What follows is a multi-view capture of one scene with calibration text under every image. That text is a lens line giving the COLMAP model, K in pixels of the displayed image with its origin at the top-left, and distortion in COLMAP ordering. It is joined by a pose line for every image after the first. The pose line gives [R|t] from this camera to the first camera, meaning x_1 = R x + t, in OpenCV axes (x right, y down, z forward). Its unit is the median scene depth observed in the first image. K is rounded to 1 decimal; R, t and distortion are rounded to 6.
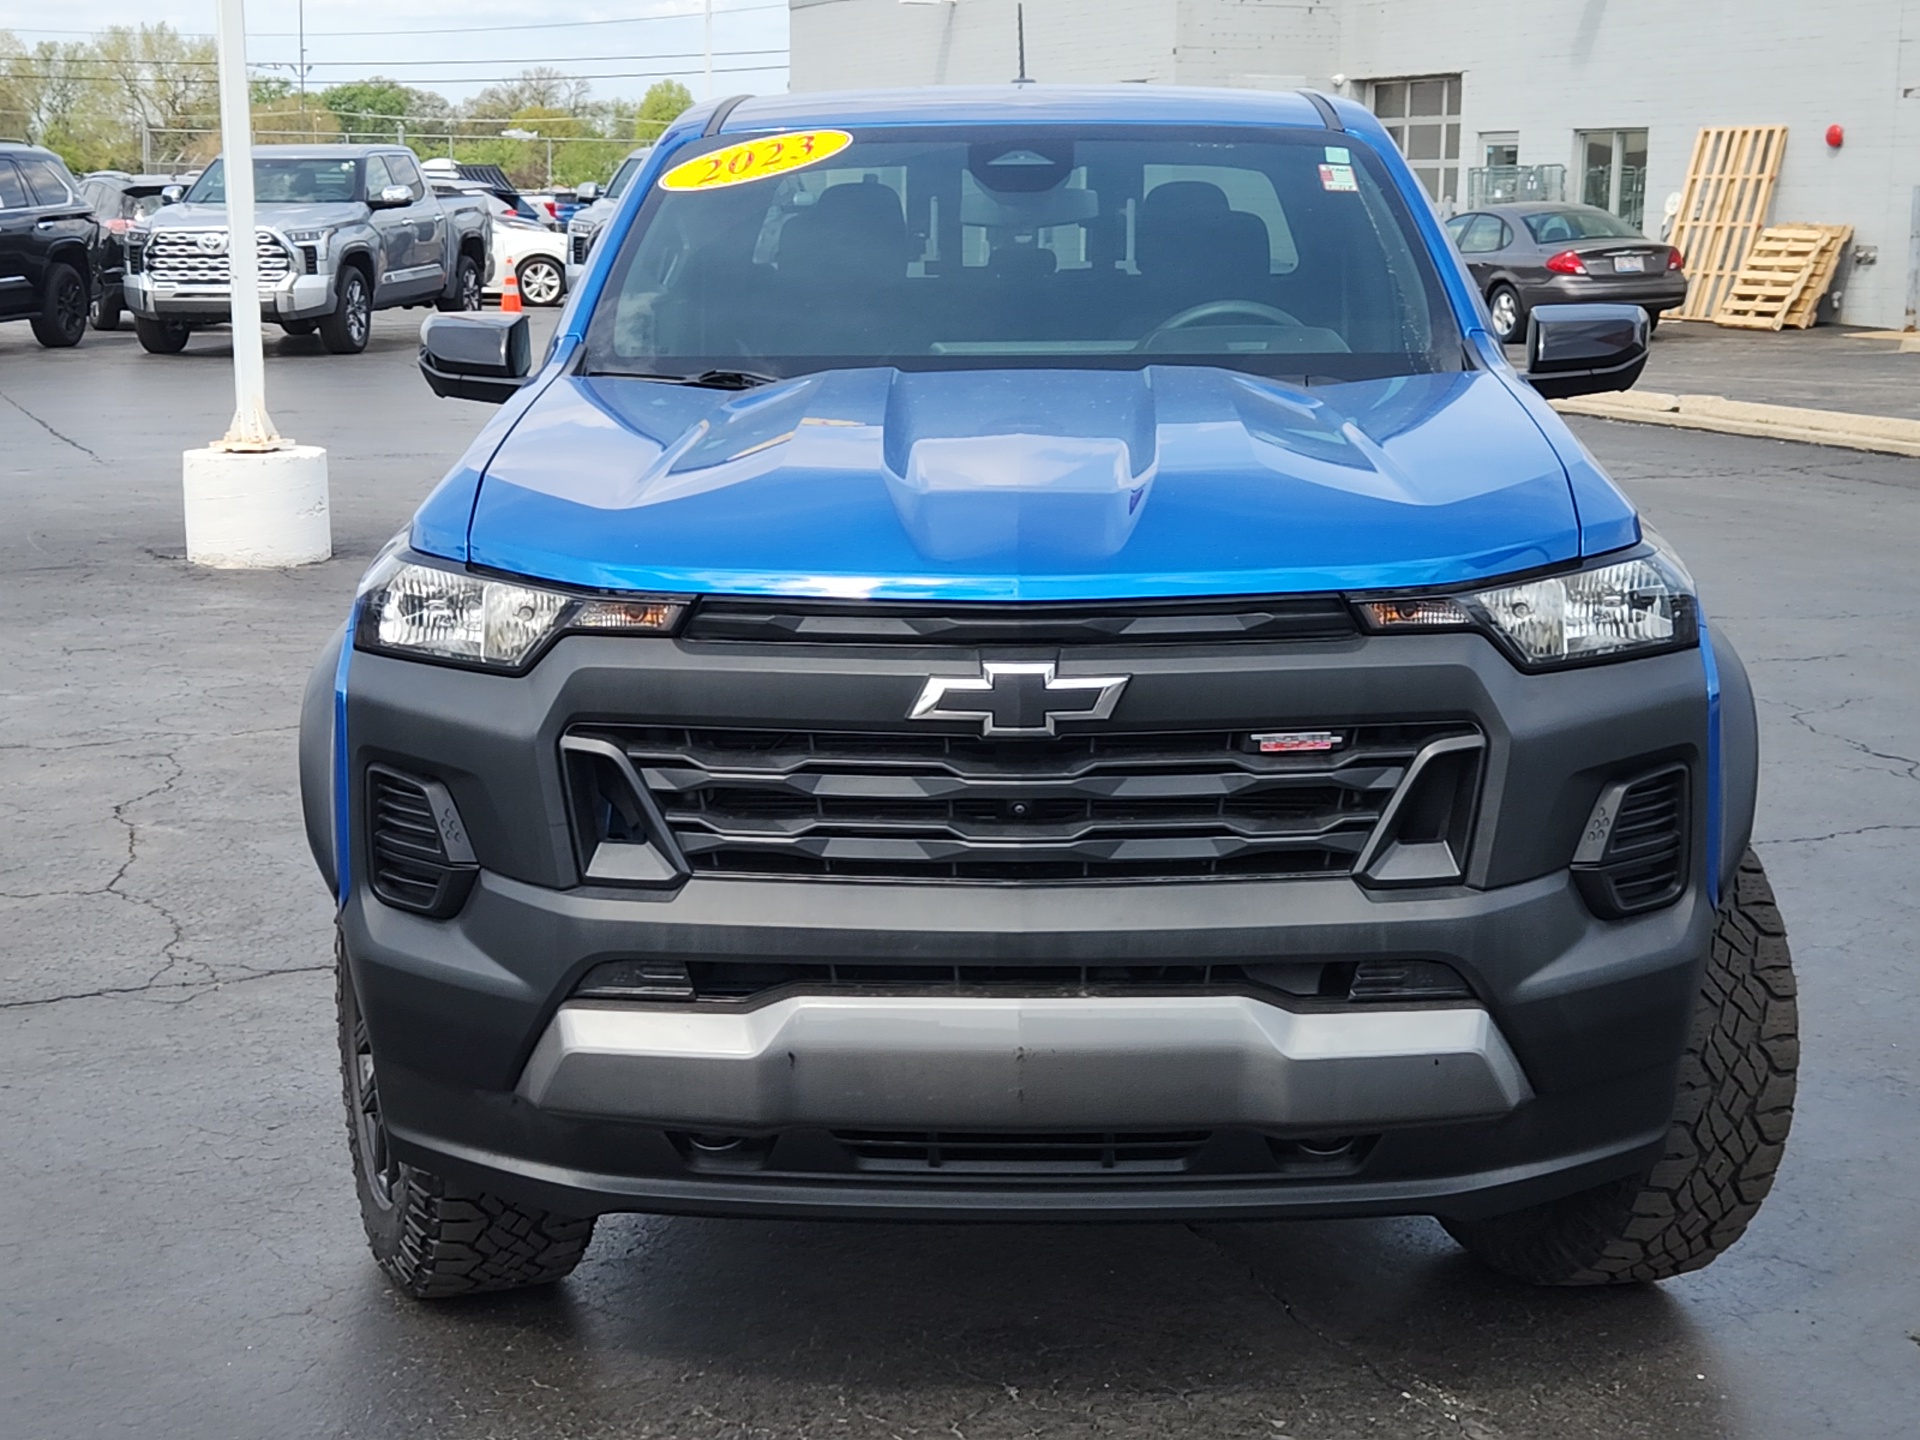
lens RADIAL K [[2990.3, 0, 960.0], [0, 2990.3, 720.0], [0, 0, 1]] dist [0.102754, -0.229695]
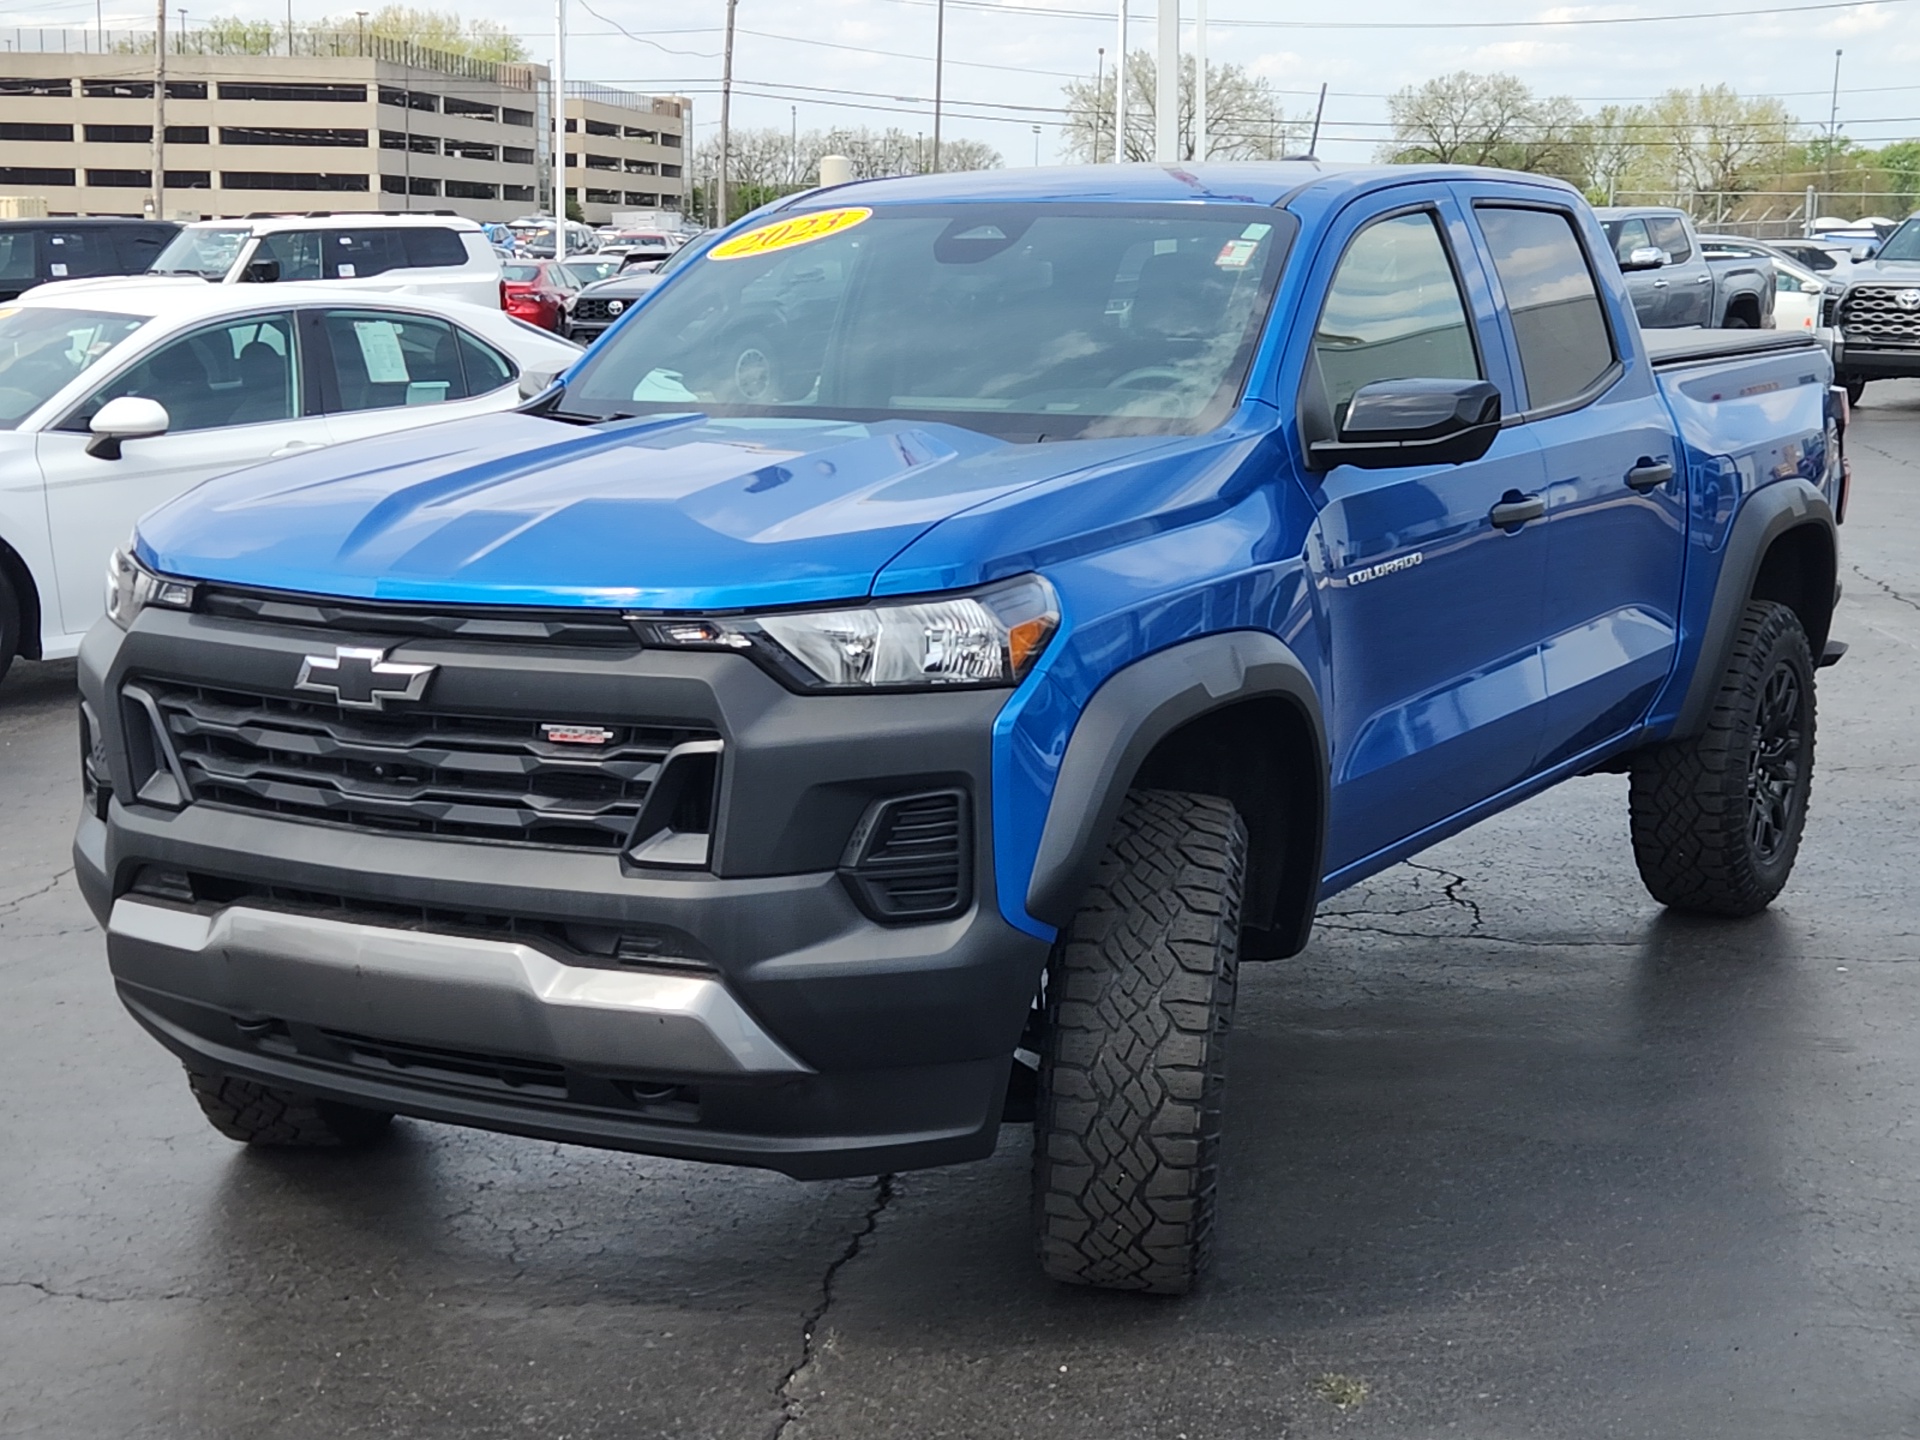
lens RADIAL K [[2990.3, 0, 960.0], [0, 2990.3, 720.0], [0, 0, 1]] dist [0.102754, -0.229695]
pose [[0.885897, 0.078932, -0.457117, 0.771110], [-0.087688, 0.996146, 0.002068, -0.013573], [0.455518, 0.038252, 0.889404, 0.023968]]
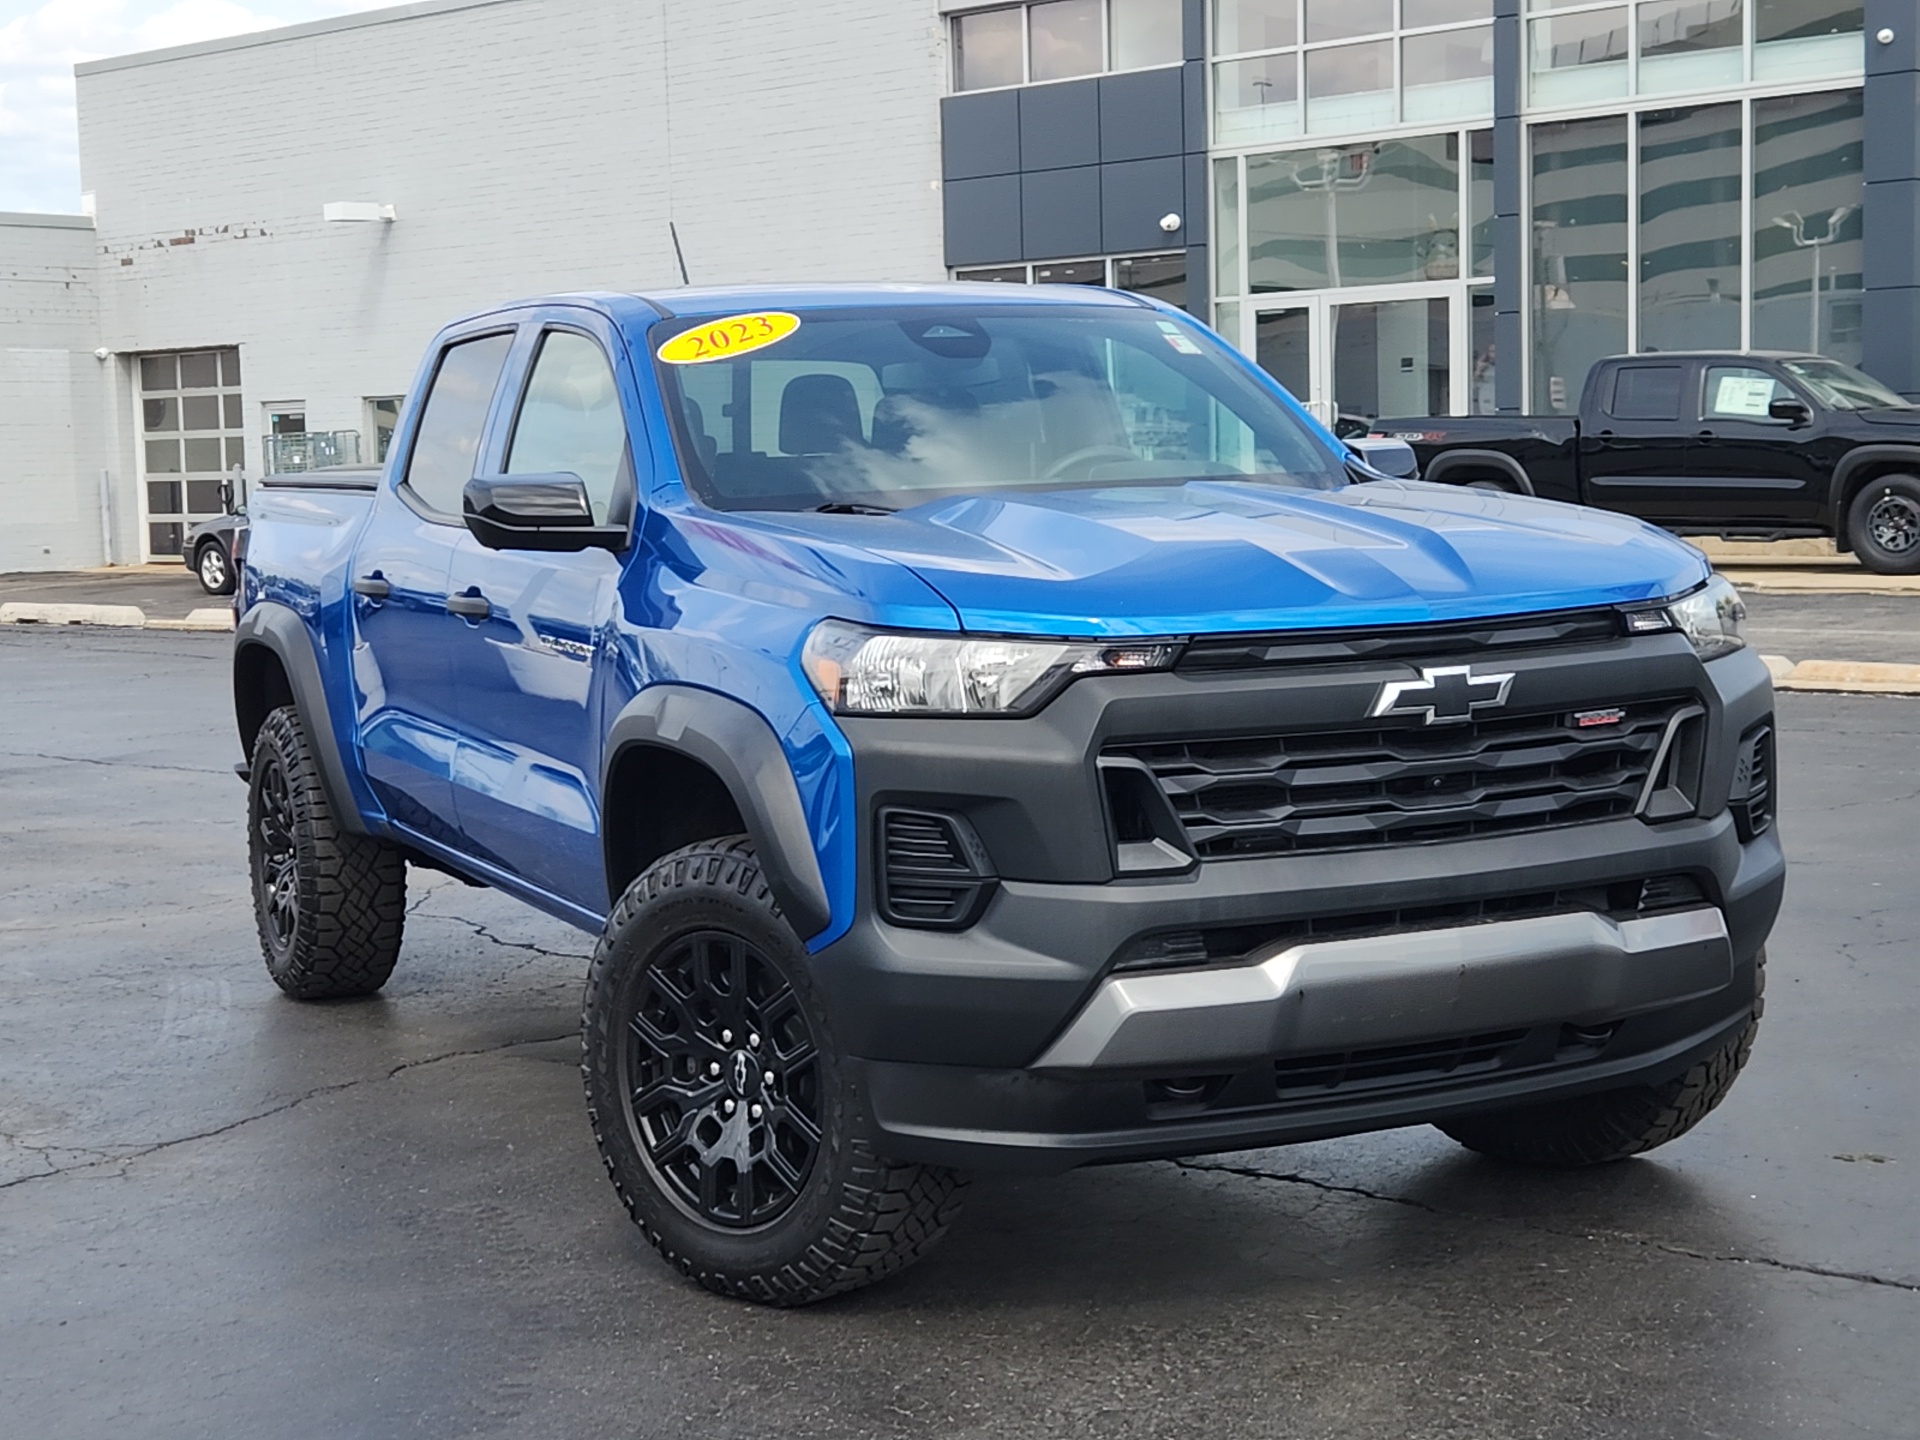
lens RADIAL K [[2990.3, 0, 960.0], [0, 2990.3, 720.0], [0, 0, 1]] dist [0.102754, -0.229695]
pose [[0.898293, -0.068982, 0.433949, -0.718690], [0.108513, 0.991837, -0.066960, 0.066490], [-0.425787, 0.107239, 0.898446, -0.084331]]
